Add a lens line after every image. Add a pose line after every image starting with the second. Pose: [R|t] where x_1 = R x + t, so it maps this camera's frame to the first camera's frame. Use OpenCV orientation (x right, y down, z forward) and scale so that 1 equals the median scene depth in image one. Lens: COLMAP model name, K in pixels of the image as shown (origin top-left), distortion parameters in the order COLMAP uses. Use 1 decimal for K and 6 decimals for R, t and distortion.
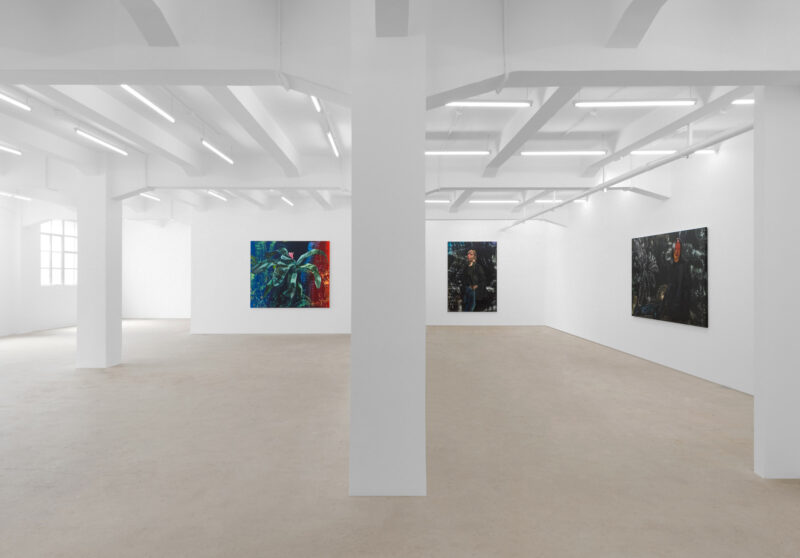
lens RADIAL K [[464.9, 0, 395.8], [0, 464.9, 273.3], [0, 0, 1]] dist [0.028378, -0.000635]
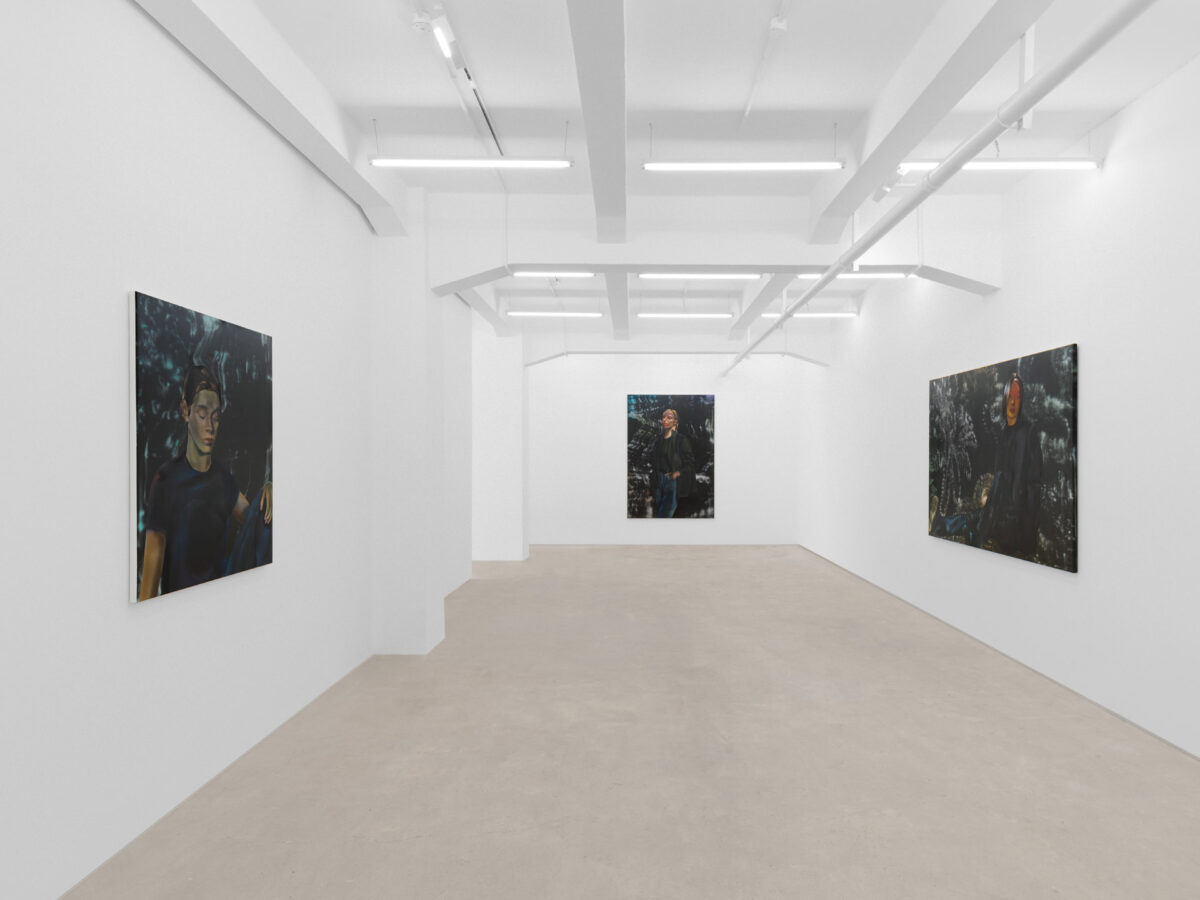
lens RADIAL K [[688.2, 0, 623.8], [0, 688.2, 462.1], [0, 0, 1]] dist [0.002870, -0.002021]
pose [[0.999999, -0.000823, 0.000952, 0.119356], [0.000808, 0.999875, 0.015799, 0.000650], [-0.000965, -0.015798, 0.999875, 0.178800]]
